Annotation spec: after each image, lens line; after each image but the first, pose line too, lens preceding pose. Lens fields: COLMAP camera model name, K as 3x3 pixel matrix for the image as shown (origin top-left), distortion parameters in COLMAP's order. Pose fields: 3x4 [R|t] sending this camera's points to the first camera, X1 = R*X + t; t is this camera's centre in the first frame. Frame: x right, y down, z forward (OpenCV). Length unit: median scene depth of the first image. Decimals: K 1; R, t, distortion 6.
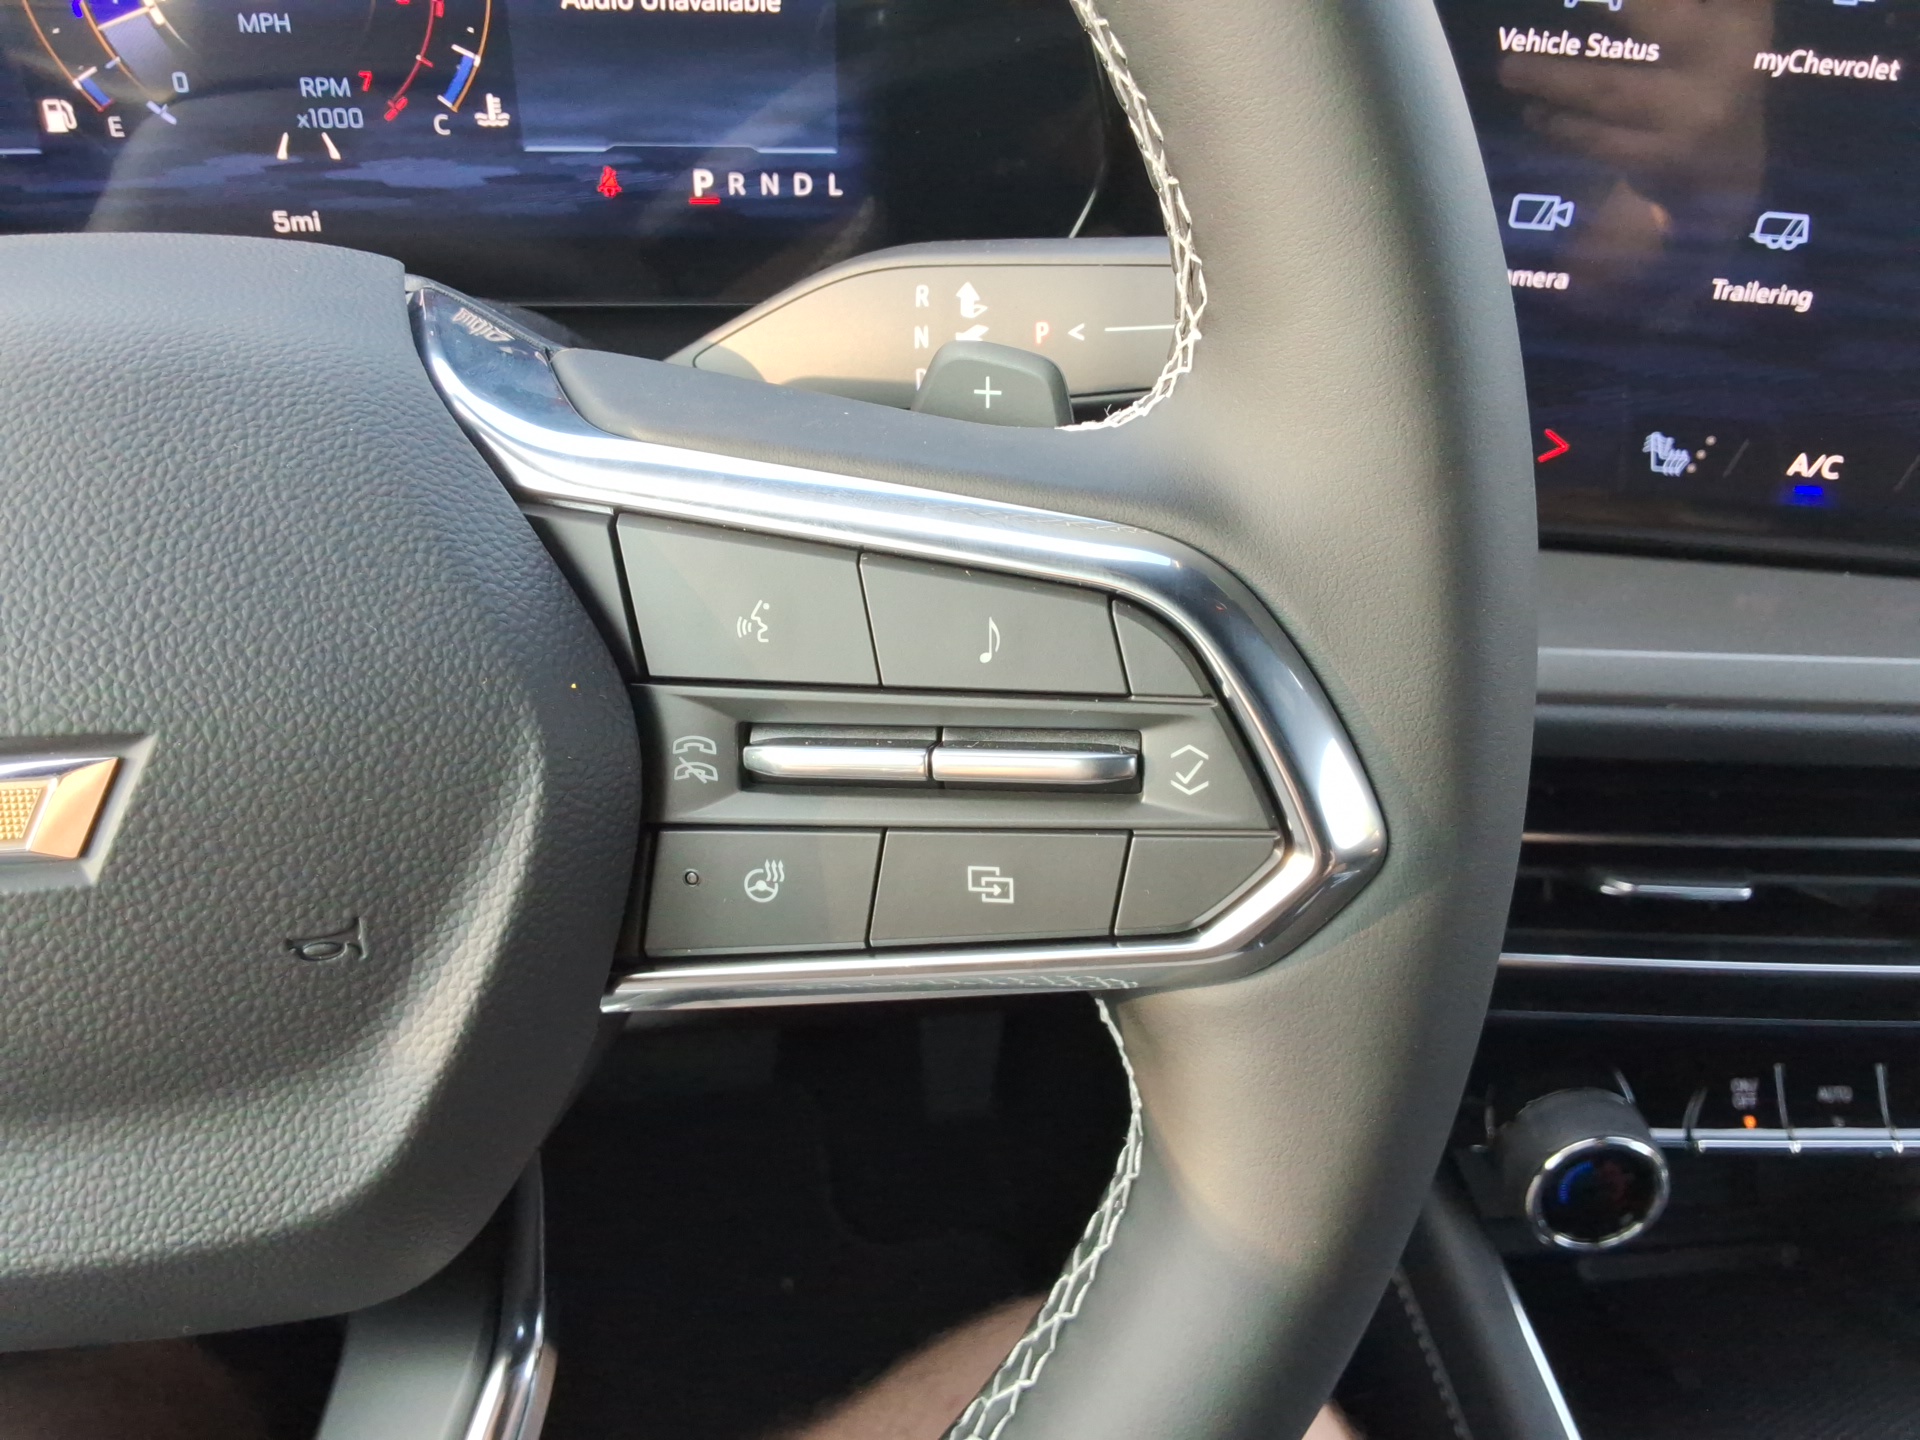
lens RADIAL K [[1581.1, 0, 968.3], [0, 1581.1, 698.6], [0, 0, 1]] dist [0.114498, -0.204173]
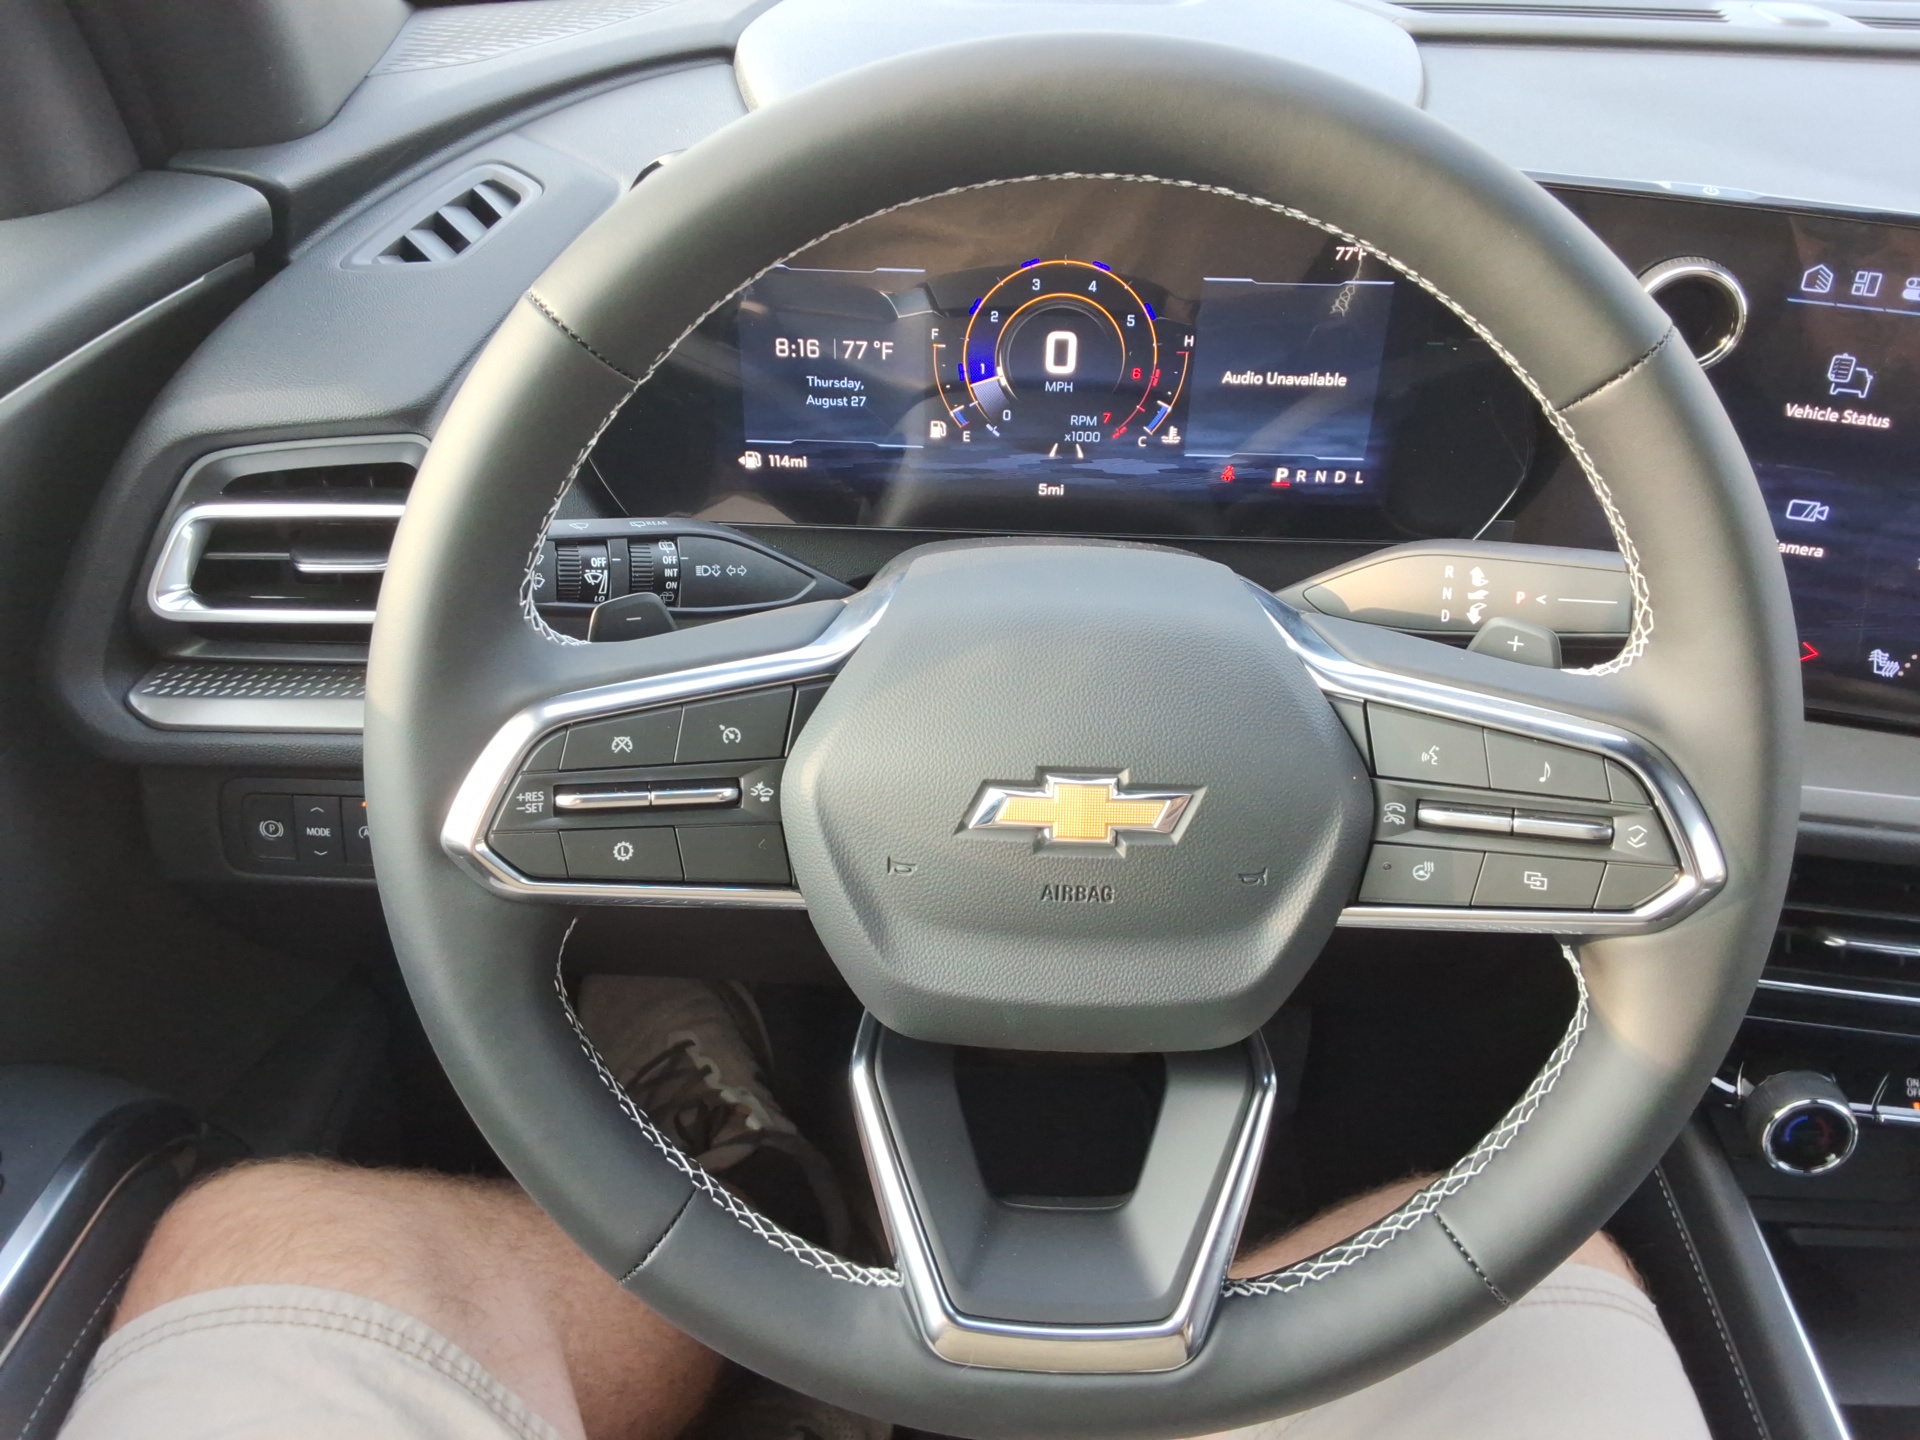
lens RADIAL K [[1540.1, 0, 974.8], [0, 1540.1, 696.7], [0, 0, 1]] dist [0.122880, -0.189203]
pose [[0.989663, 0.068753, -0.125858, -0.271438], [-0.073840, 0.996613, -0.036201, -0.001629], [0.122943, 0.045120, 0.991388, -0.688118]]
